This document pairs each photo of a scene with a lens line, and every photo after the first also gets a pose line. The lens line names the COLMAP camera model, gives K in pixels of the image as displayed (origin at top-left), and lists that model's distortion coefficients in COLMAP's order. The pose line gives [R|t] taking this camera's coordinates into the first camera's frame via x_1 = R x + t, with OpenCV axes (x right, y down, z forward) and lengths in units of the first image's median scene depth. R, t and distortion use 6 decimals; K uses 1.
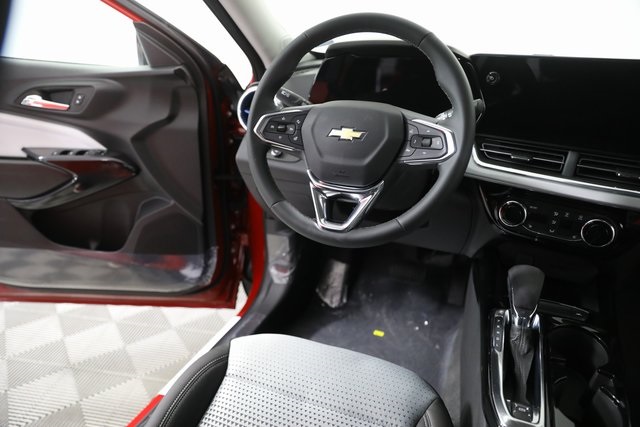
lens RADIAL K [[438.0, 0, 312.5], [0, 438.0, 208.9], [0, 0, 1]] dist [-0.101722, 0.072602]
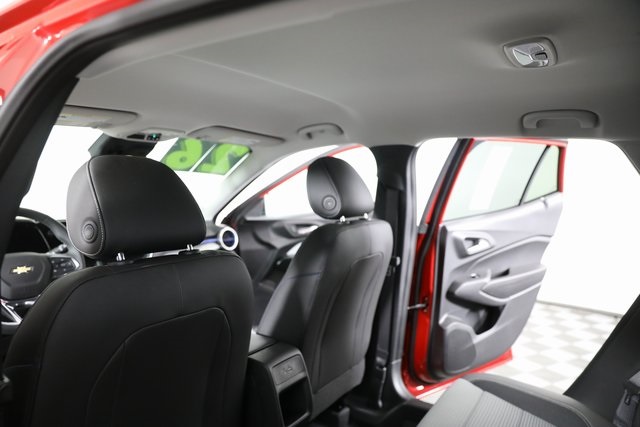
lens RADIAL K [[438.0, 0, 316.1], [0, 438.0, 214.1], [0, 0, 1]] dist [-0.101722, 0.072602]
pose [[0.202603, -0.057385, 0.977578, -1.262927], [0.357436, 0.933739, -0.019267, 0.079699], [-0.911697, 0.353325, 0.209690, -0.545527]]
